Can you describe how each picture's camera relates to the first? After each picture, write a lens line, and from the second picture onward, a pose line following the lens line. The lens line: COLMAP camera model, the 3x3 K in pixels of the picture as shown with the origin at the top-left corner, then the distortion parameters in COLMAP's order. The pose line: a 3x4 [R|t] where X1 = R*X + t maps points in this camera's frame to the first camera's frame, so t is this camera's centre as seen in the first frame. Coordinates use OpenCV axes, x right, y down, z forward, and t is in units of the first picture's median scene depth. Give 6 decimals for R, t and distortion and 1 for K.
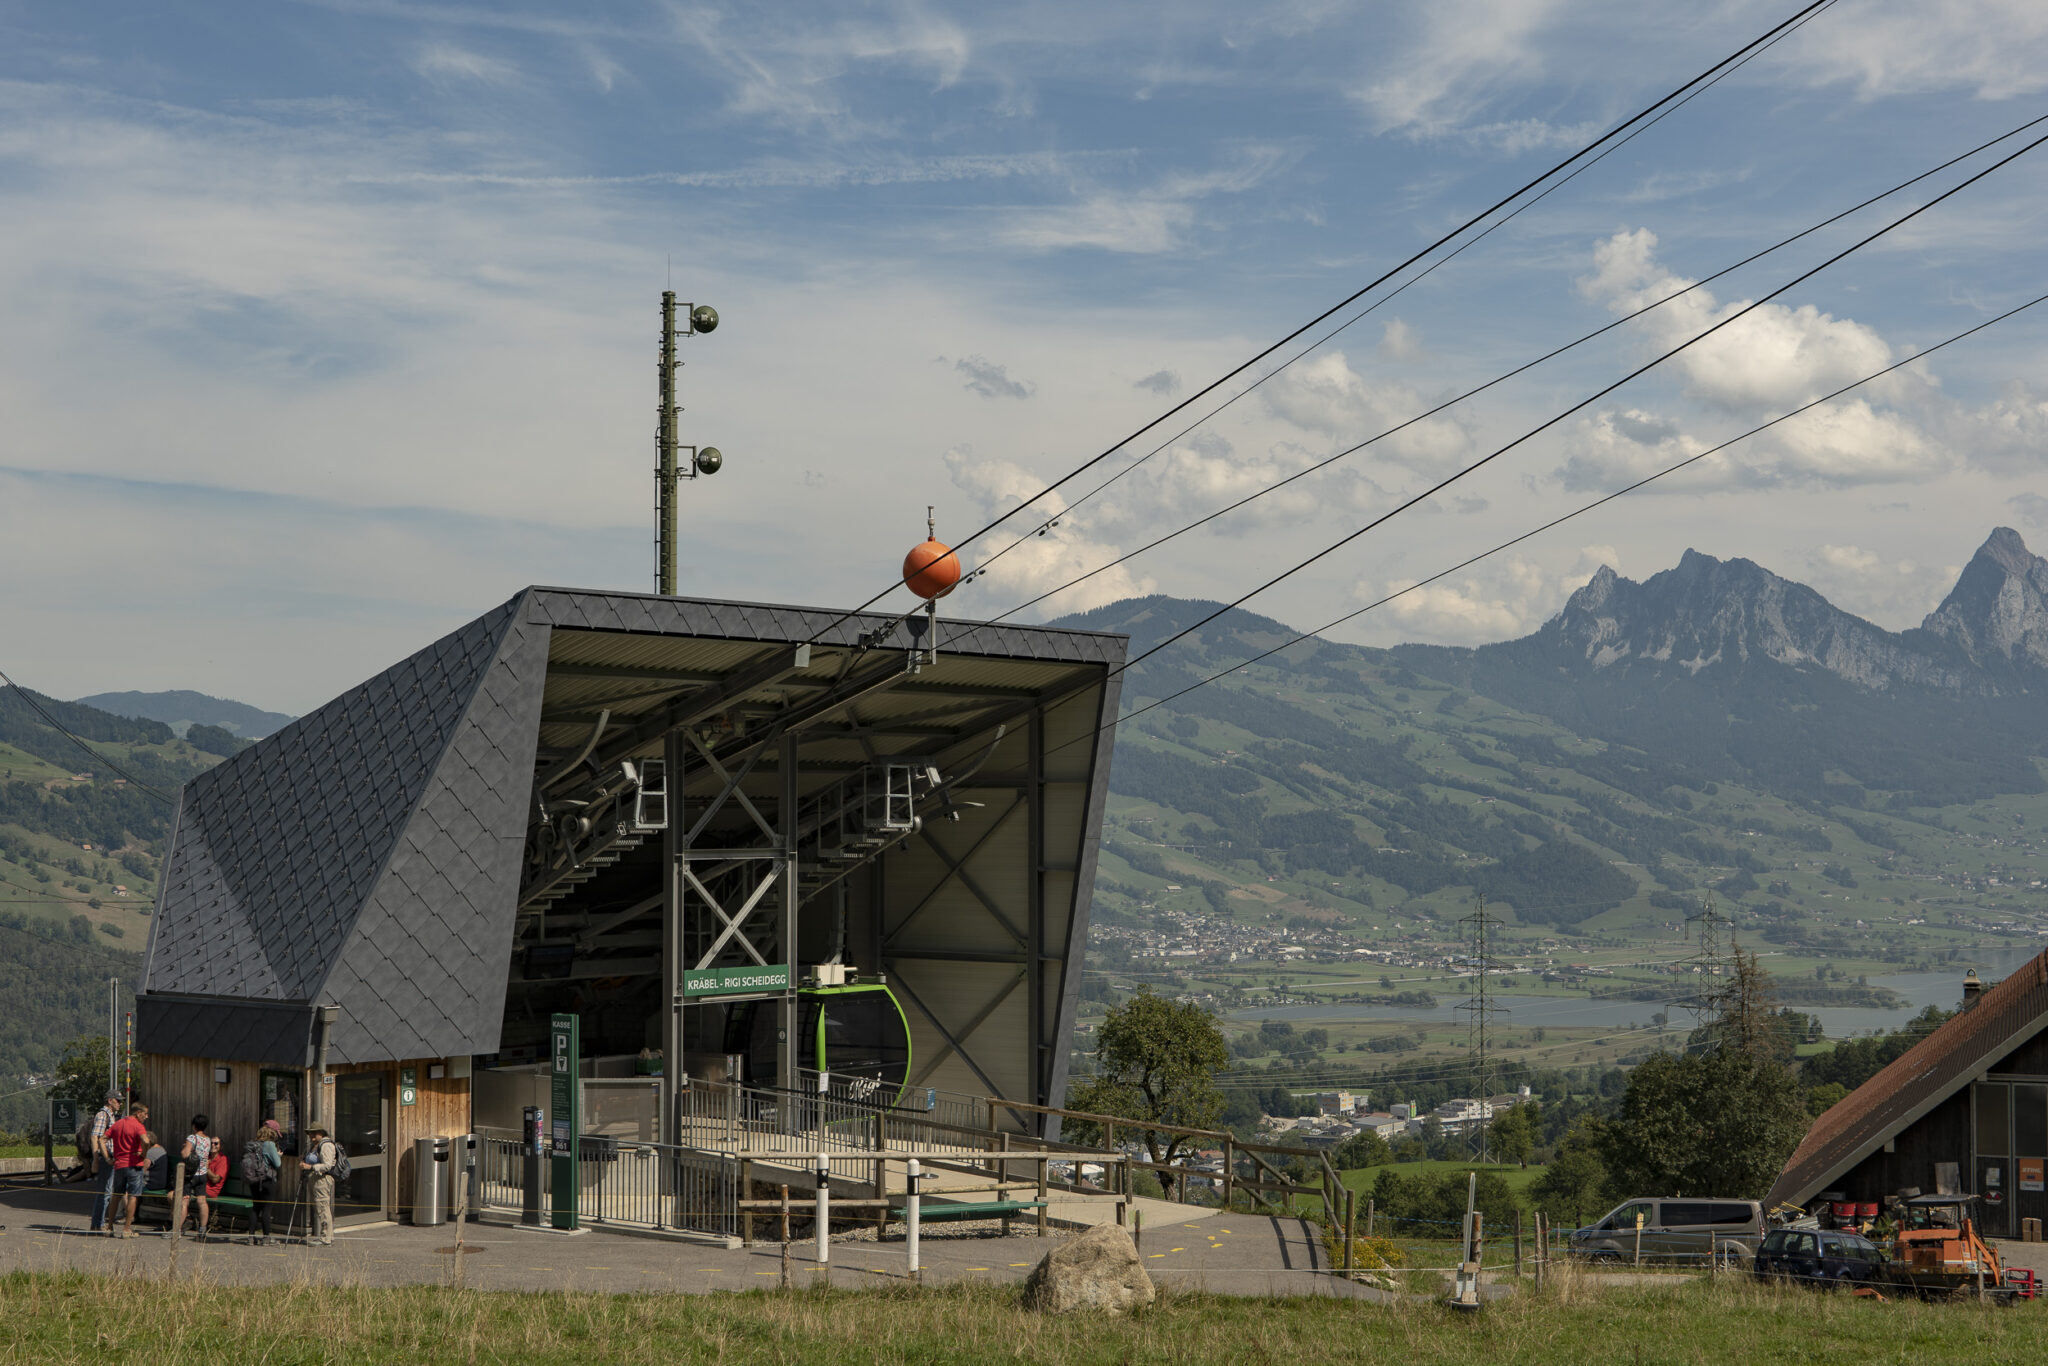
lens RADIAL K [[2931.5, 0, 1022.5], [0, 2931.5, 680.4], [0, 0, 1]] dist [0.020768, 0.000000]
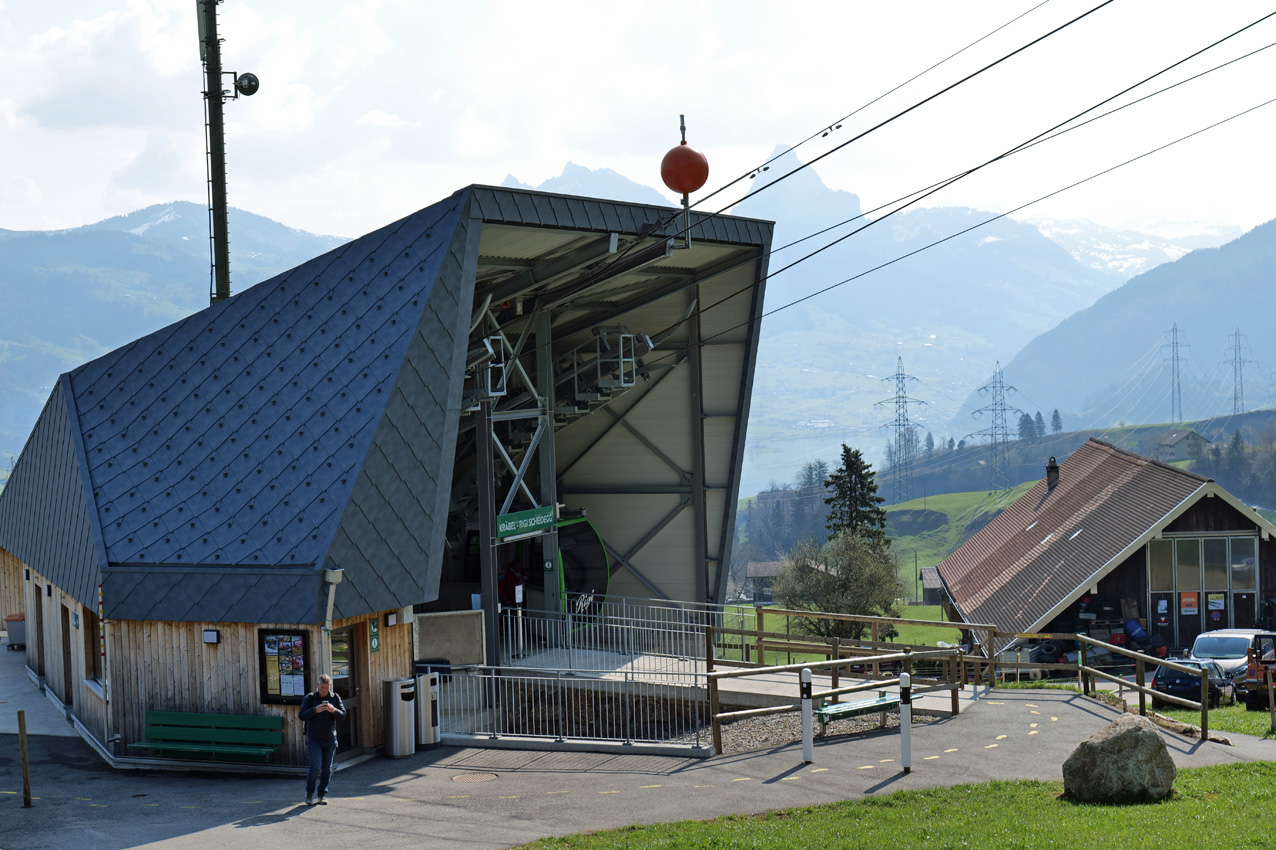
lens RADIAL K [[2149.1, 0, 638.5], [0, 2149.1, 425.9], [0, 0, 1]] dist [-0.008427, 0.000000]
pose [[0.966196, -0.043004, 0.254196, -0.272541], [0.023385, 0.996544, 0.079705, -0.003588], [-0.256746, -0.071066, 0.963863, 0.162219]]
